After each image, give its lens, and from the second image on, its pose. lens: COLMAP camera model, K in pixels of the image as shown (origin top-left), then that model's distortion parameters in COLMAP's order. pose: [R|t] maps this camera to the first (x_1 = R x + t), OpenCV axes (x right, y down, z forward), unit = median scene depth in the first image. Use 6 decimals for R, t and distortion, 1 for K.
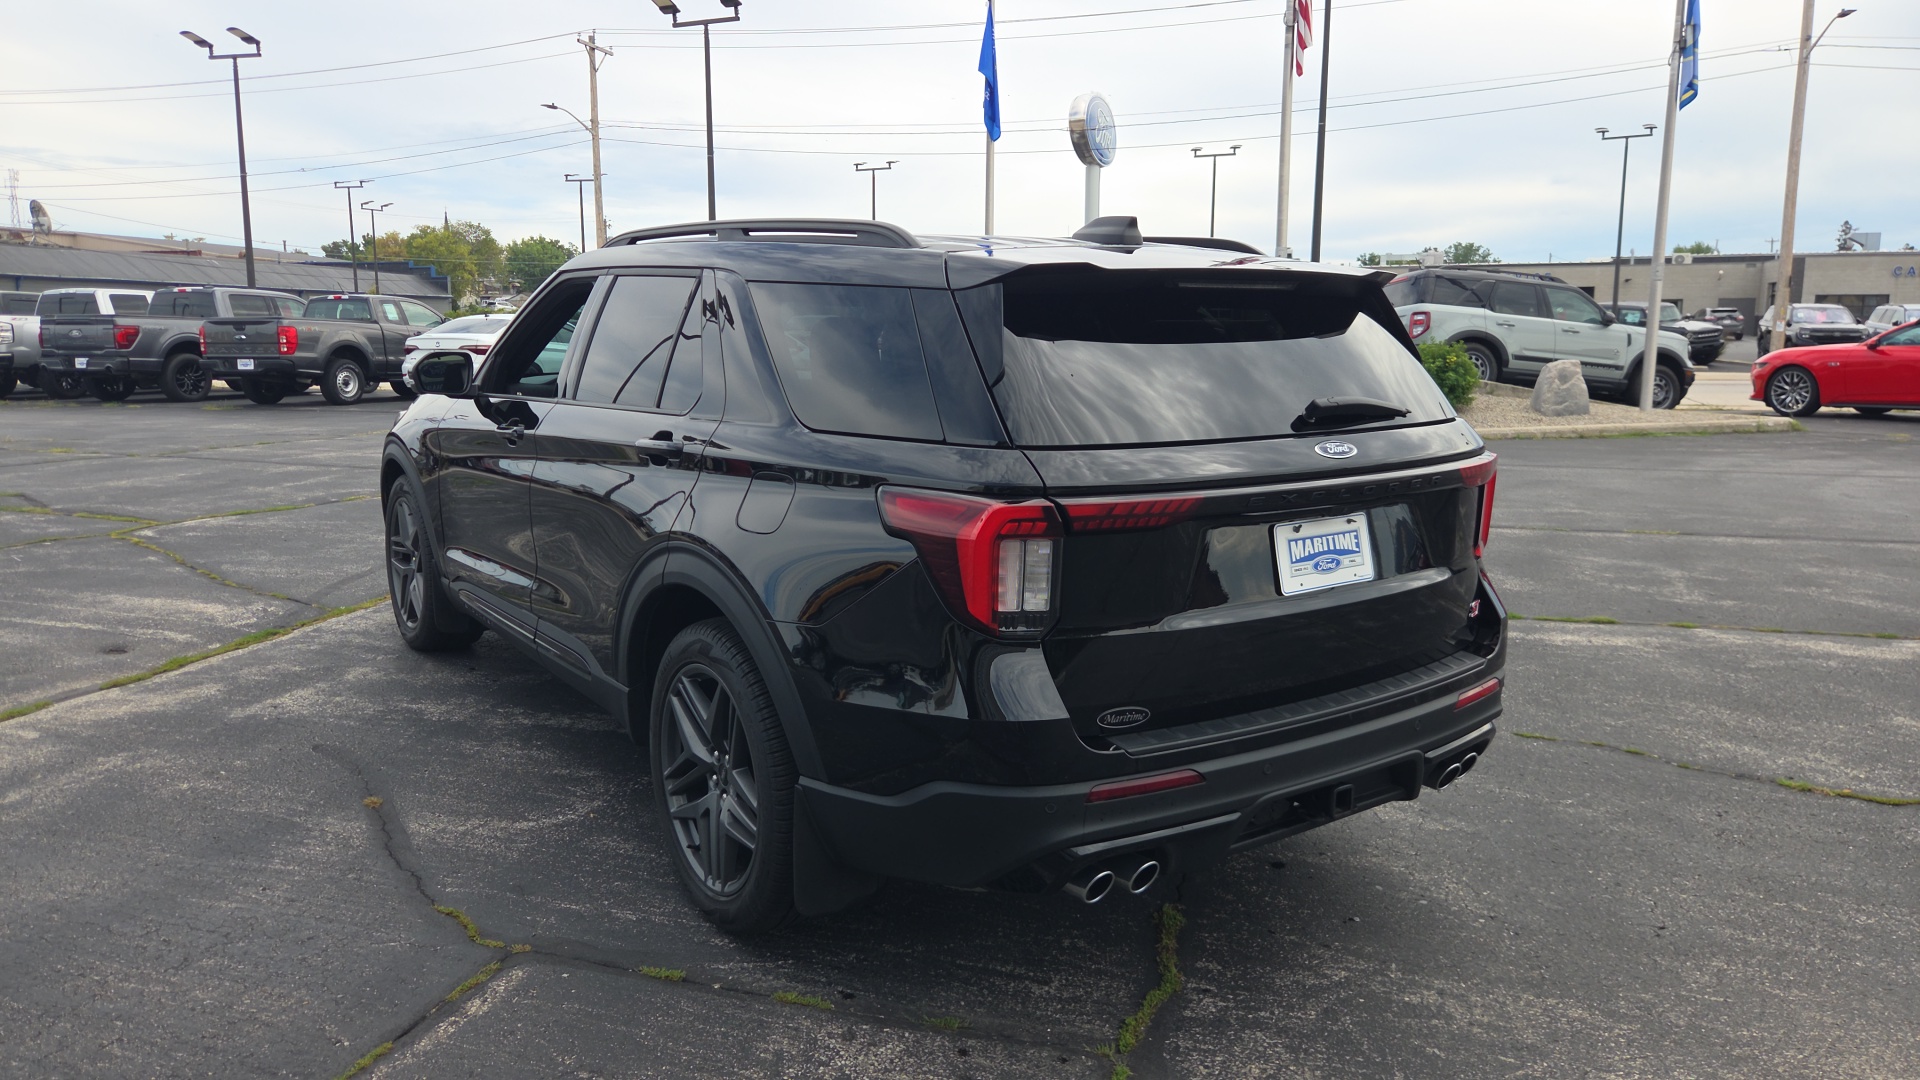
lens RADIAL K [[1288.2, 0, 957.5], [0, 1288.2, 508.4], [0, 0, 1]] dist [0.072564, -0.055639]
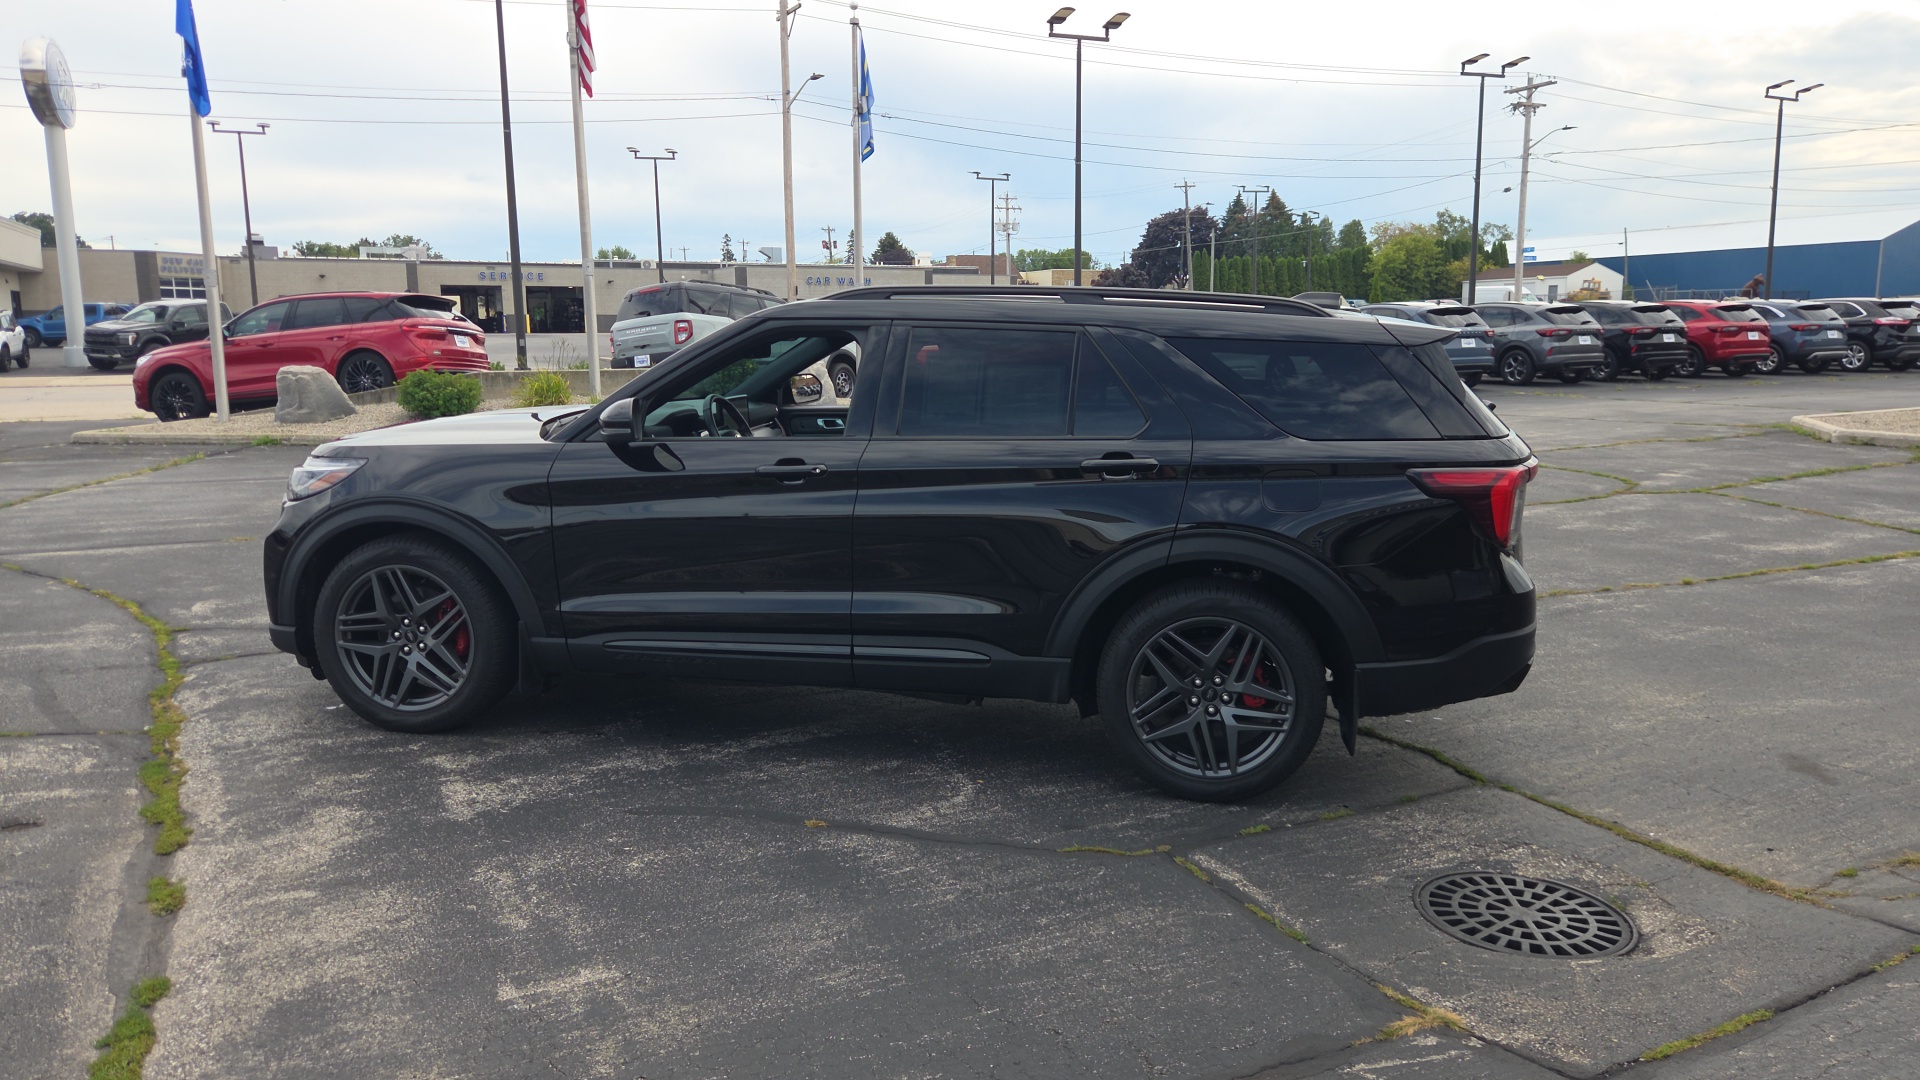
lens RADIAL K [[1280.5, 0, 960.0], [0, 1280.5, 540.0], [0, 0, 1]] dist [0.063859, -0.049490]
pose [[0.715142, -0.122349, 0.688188, -0.874138], [0.101901, 0.992292, 0.070522, -0.055352], [-0.691511, 0.019694, 0.722097, 0.129204]]
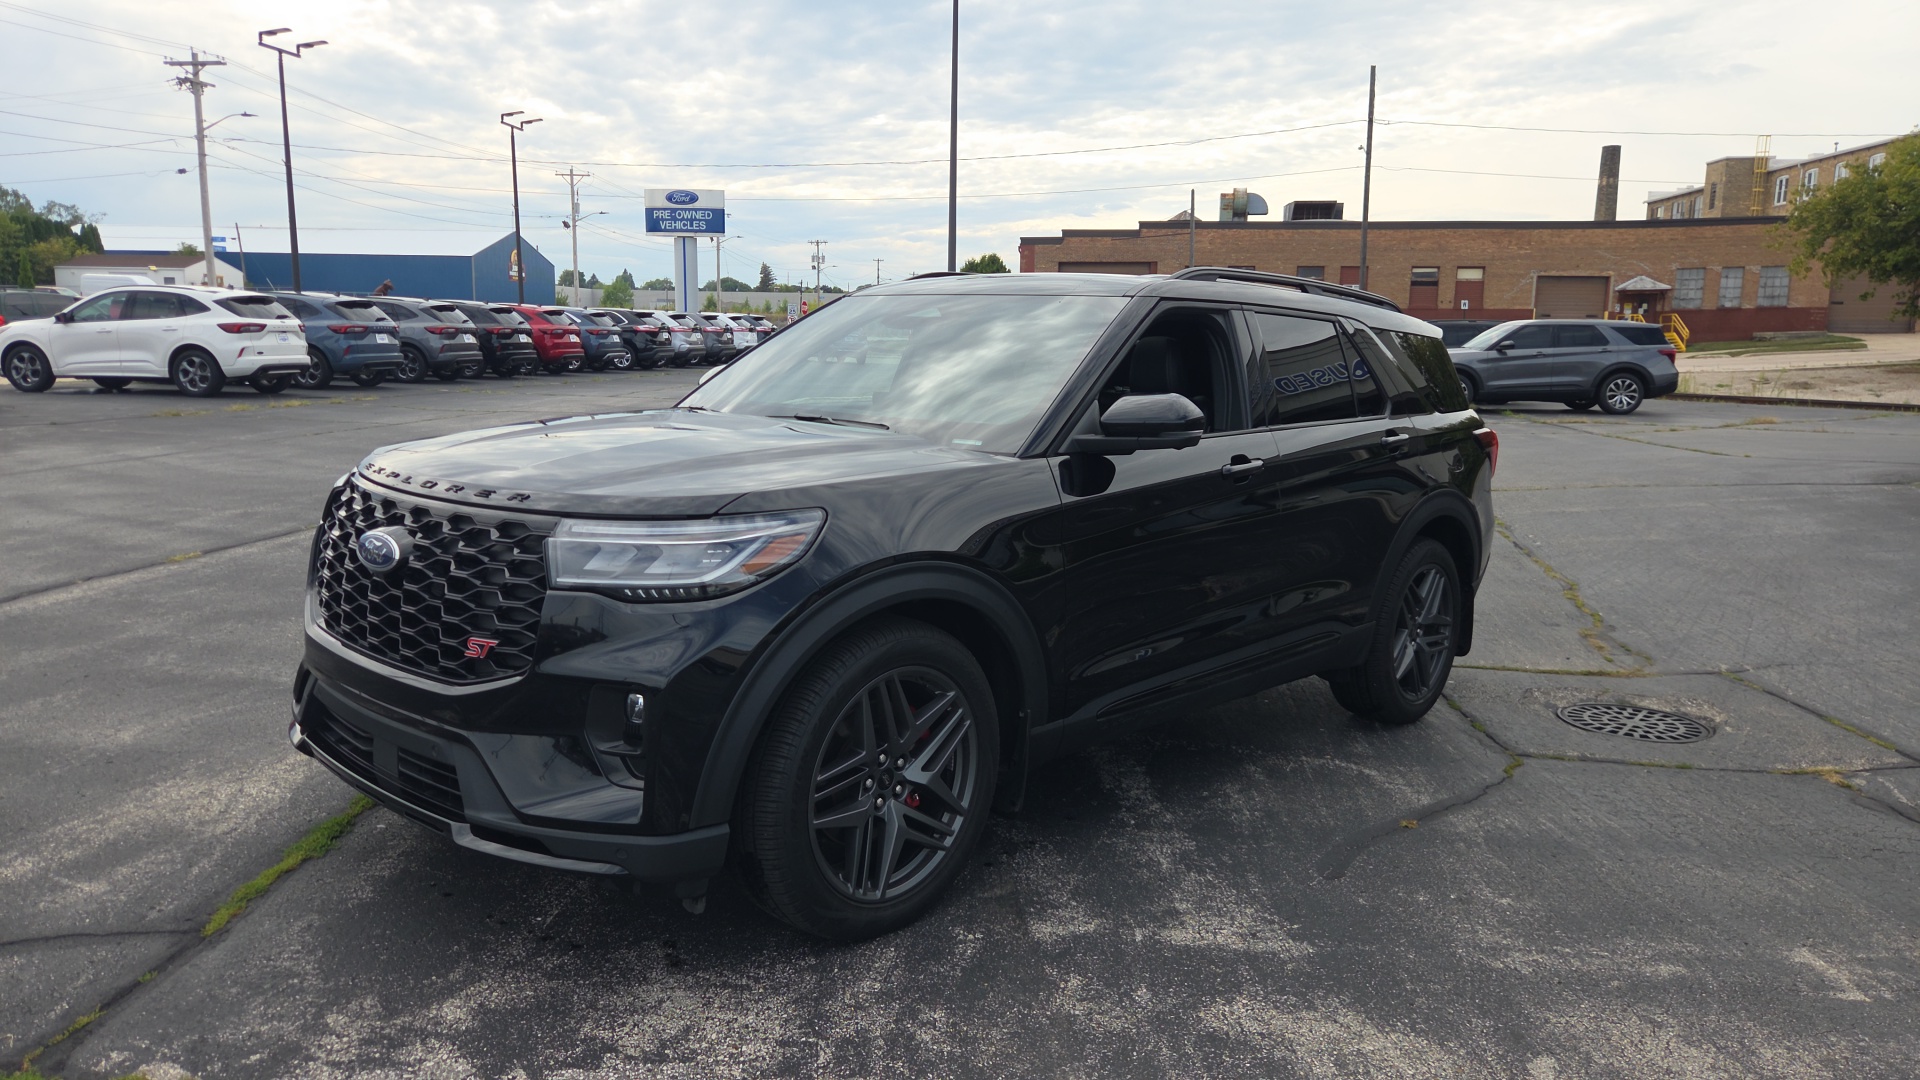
lens RADIAL K [[1280.5, 0, 960.0], [0, 1280.5, 540.0], [0, 0, 1]] dist [0.063859, -0.049490]
pose [[-0.198467, -0.161560, 0.966700, -1.101975], [0.110485, 0.976346, 0.185855, -0.185794], [-0.973860, 0.143692, -0.175922, 1.237206]]
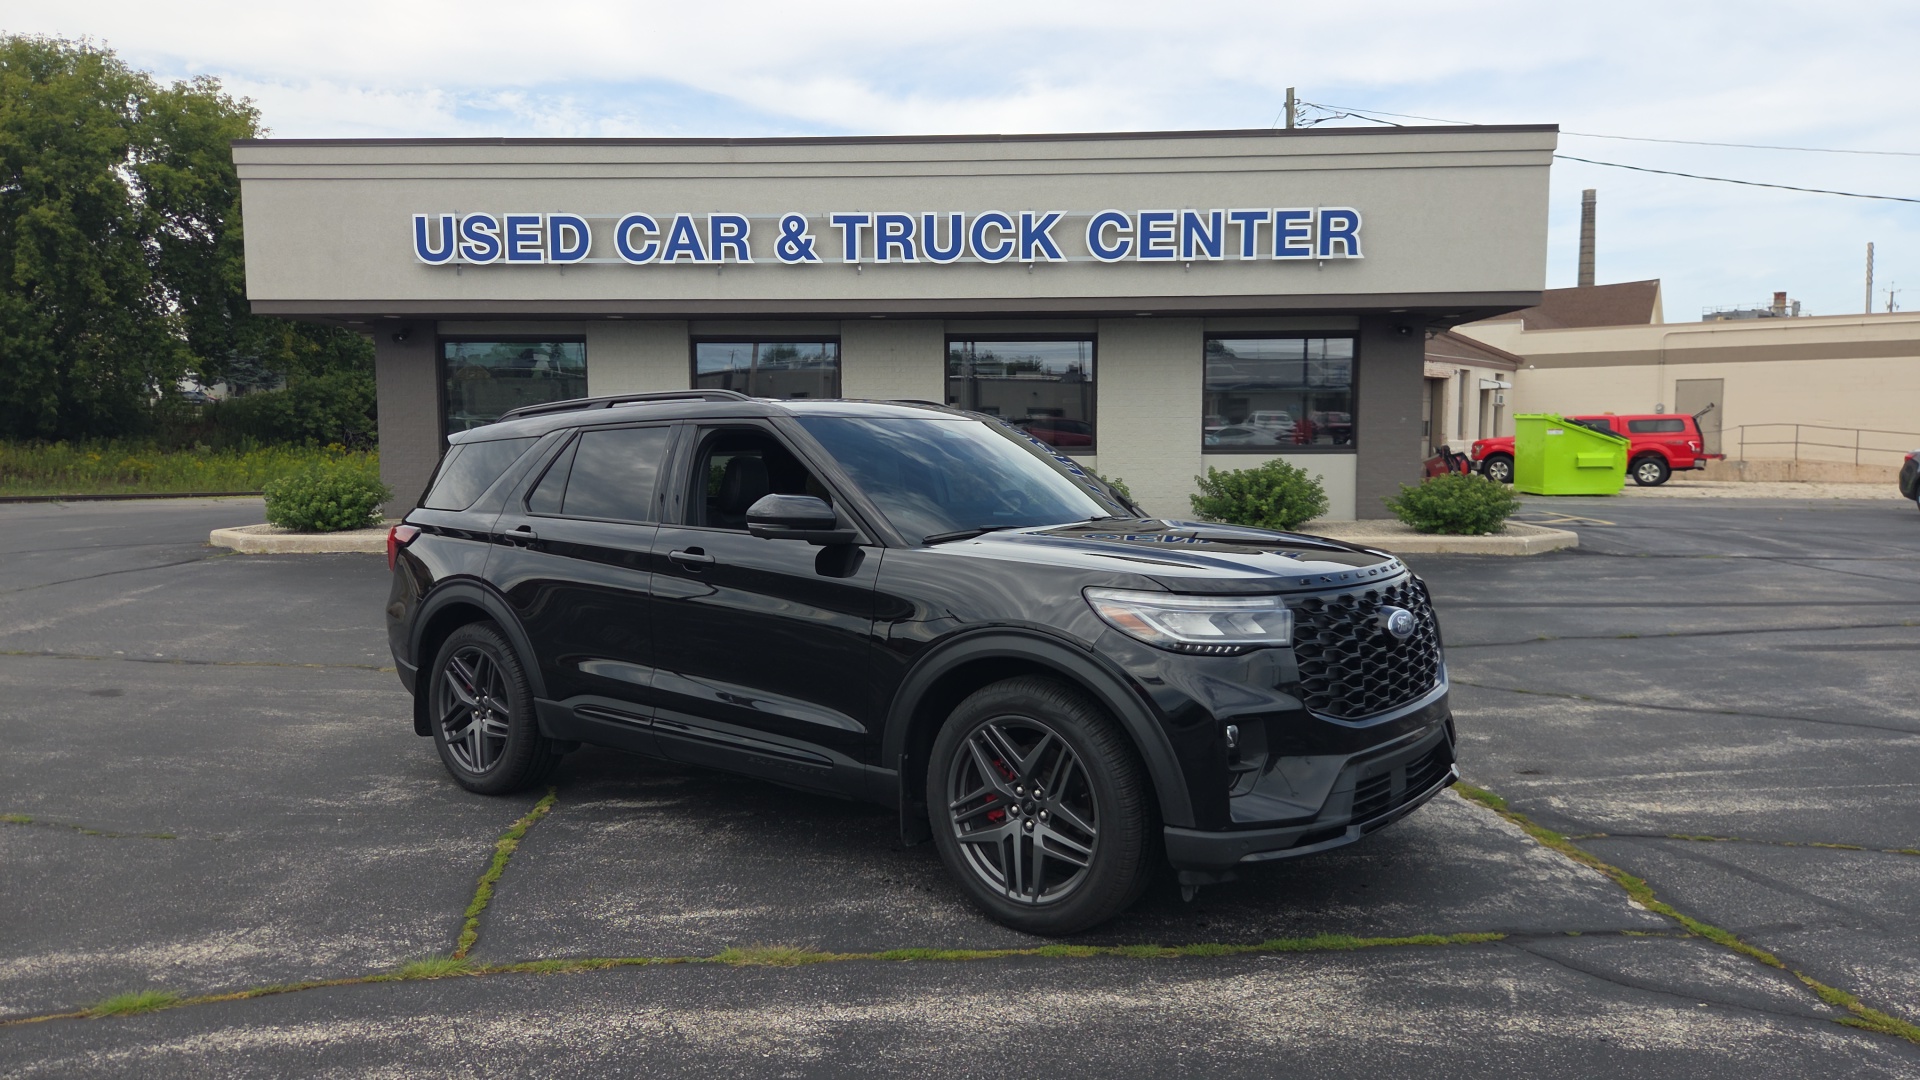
lens RADIAL K [[1280.5, 0, 960.0], [0, 1280.5, 540.0], [0, 0, 1]] dist [0.063859, -0.049490]
pose [[-0.962196, 0.019372, -0.271669, 0.084716], [-0.037860, 0.978270, 0.203850, -0.311983], [0.269715, 0.206429, -0.940554, 2.120474]]
